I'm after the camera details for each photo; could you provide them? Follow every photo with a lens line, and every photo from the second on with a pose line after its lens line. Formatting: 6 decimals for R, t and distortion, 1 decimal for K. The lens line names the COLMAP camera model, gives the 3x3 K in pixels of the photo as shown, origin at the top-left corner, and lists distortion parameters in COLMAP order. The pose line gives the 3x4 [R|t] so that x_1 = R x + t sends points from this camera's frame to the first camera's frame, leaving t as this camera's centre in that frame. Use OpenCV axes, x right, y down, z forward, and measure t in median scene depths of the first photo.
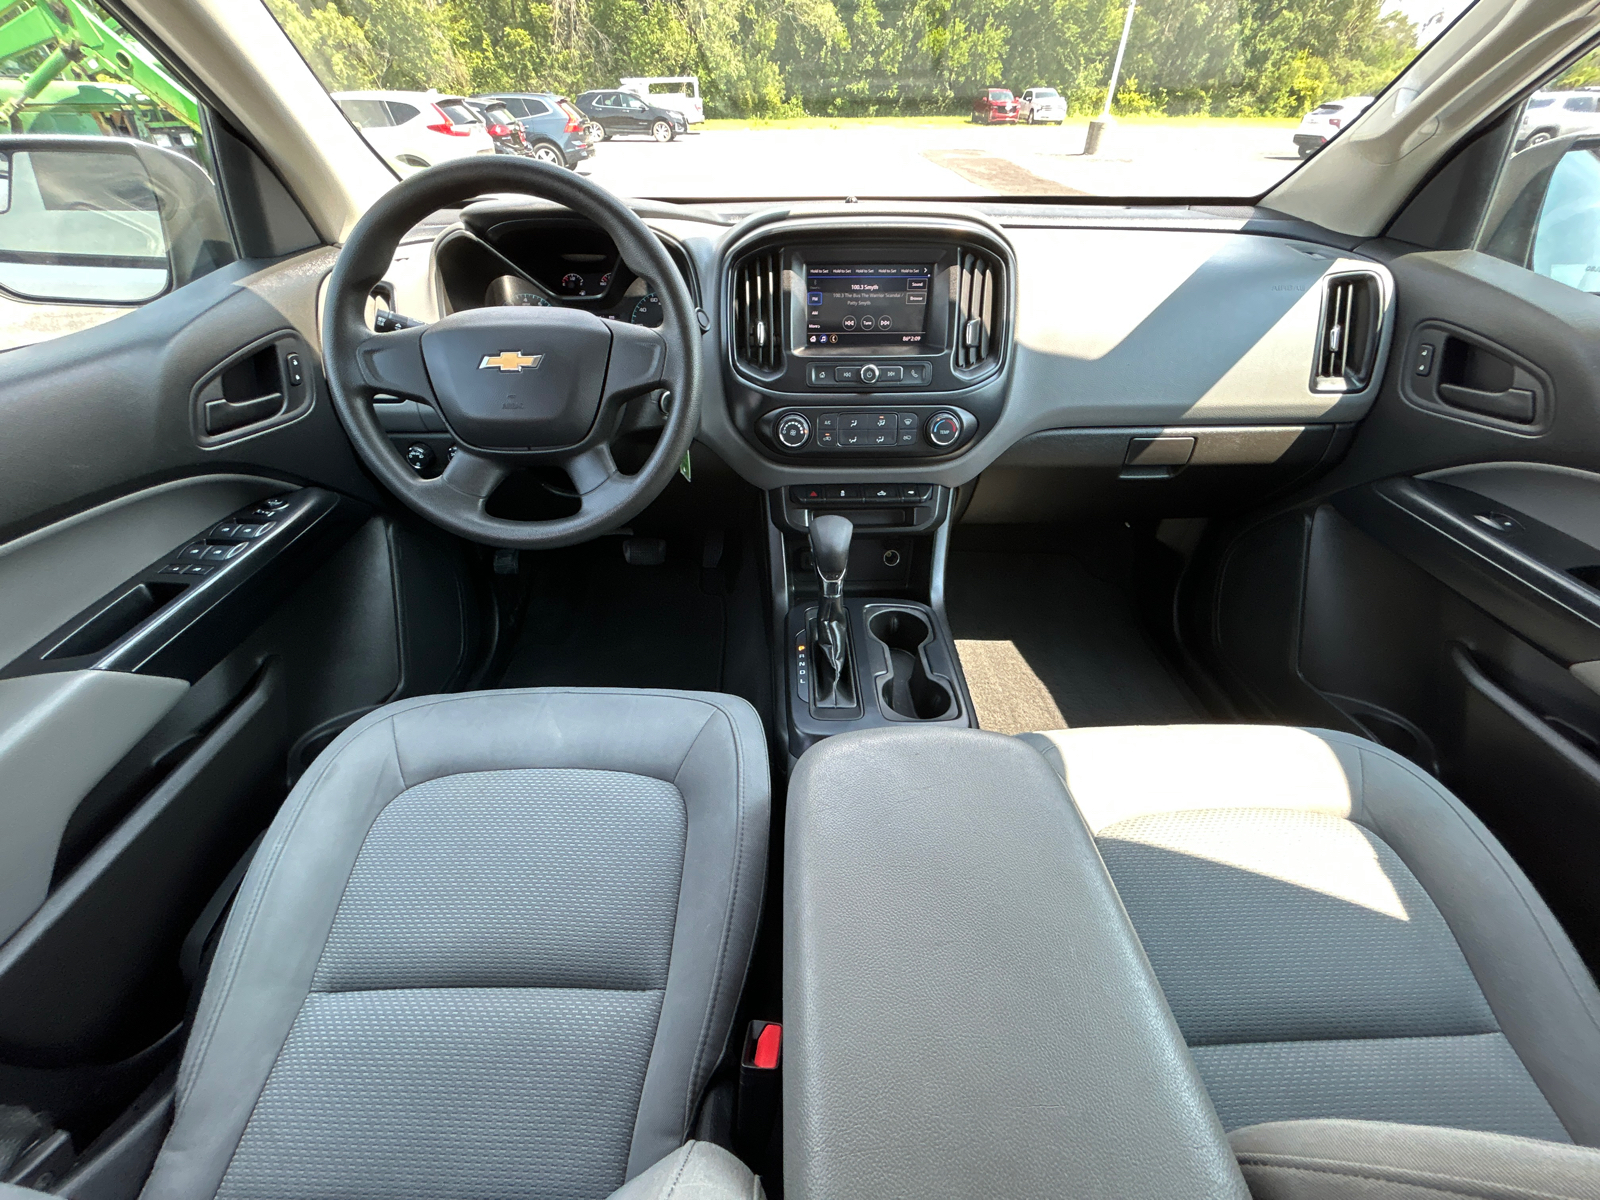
lens RADIAL K [[635.8, 0, 788.0], [0, 635.8, 602.2], [0, 0, 1]] dist [-0.001003, -0.000244]
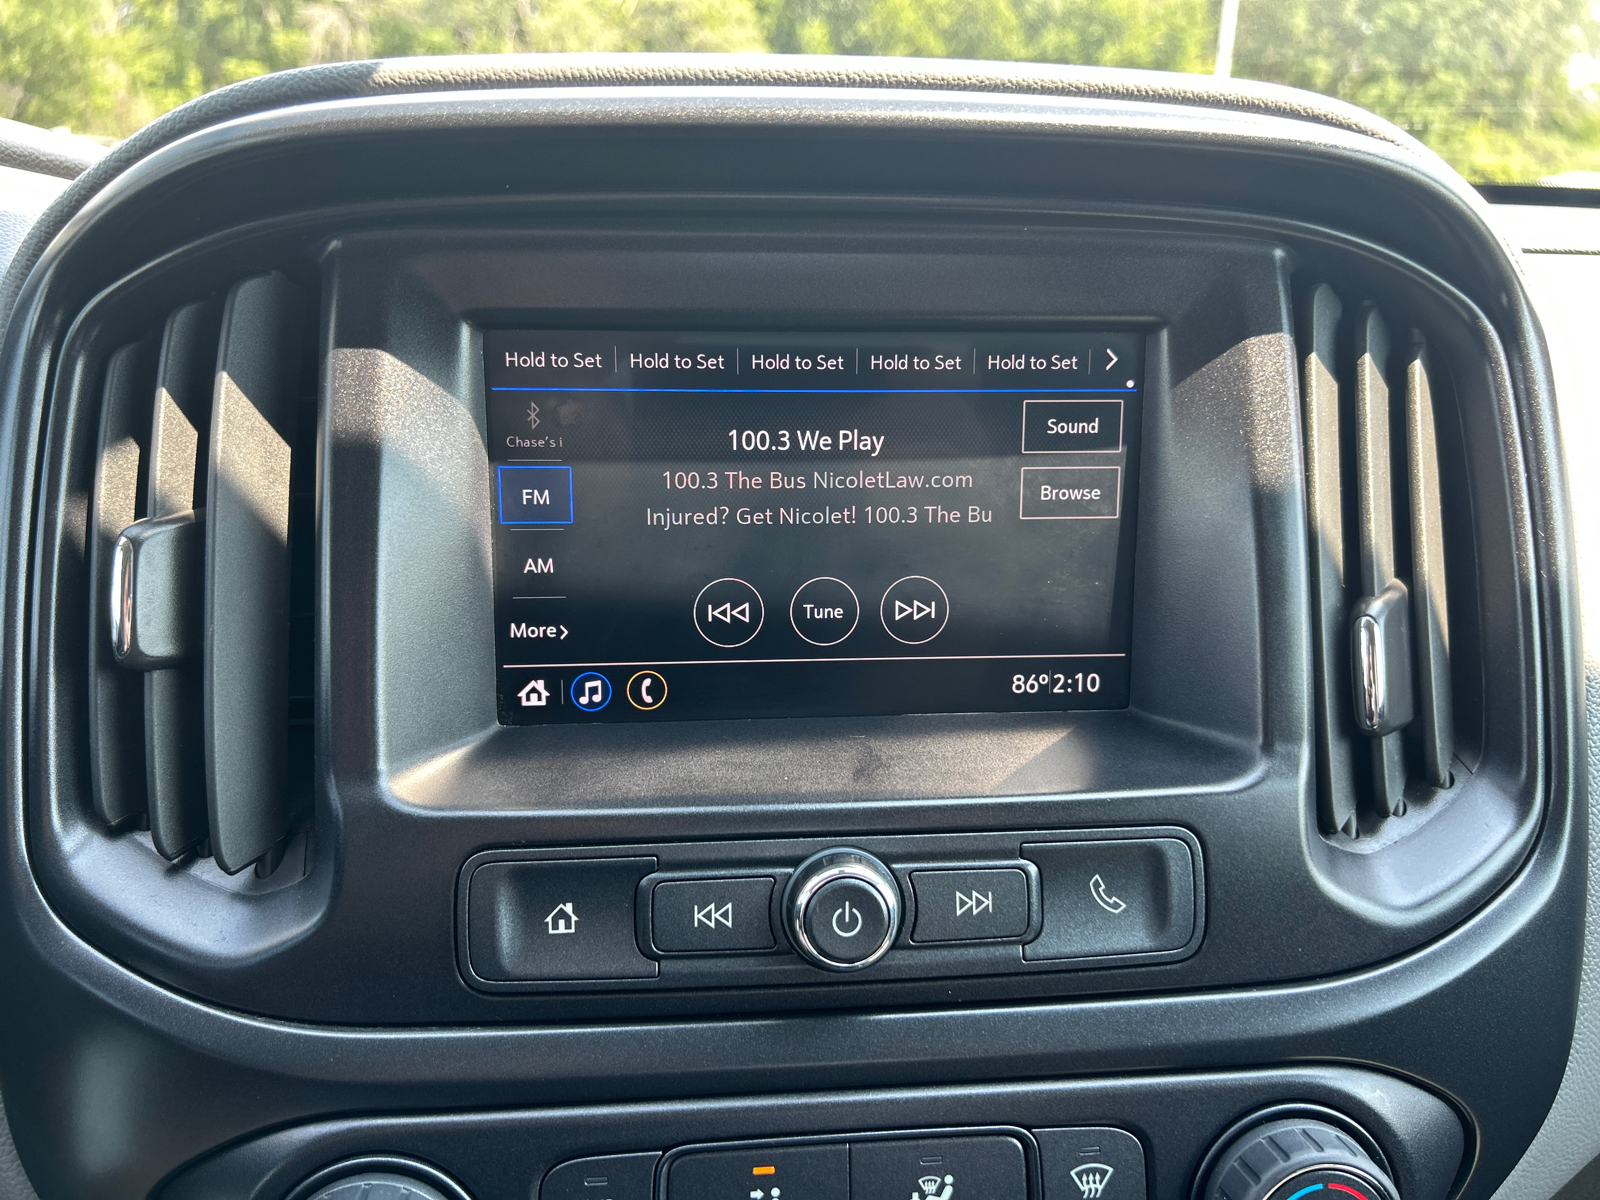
lens RADIAL K [[1209.4, 0, 800.0], [0, 1209.4, 600.0], [0, 0, 1]] dist [0.028775, -0.040066]
pose [[0.996799, -0.010403, 0.079275, 0.090304], [0.035840, 0.944440, -0.326724, -0.327668], [-0.071472, 0.328519, 0.941789, 0.665881]]
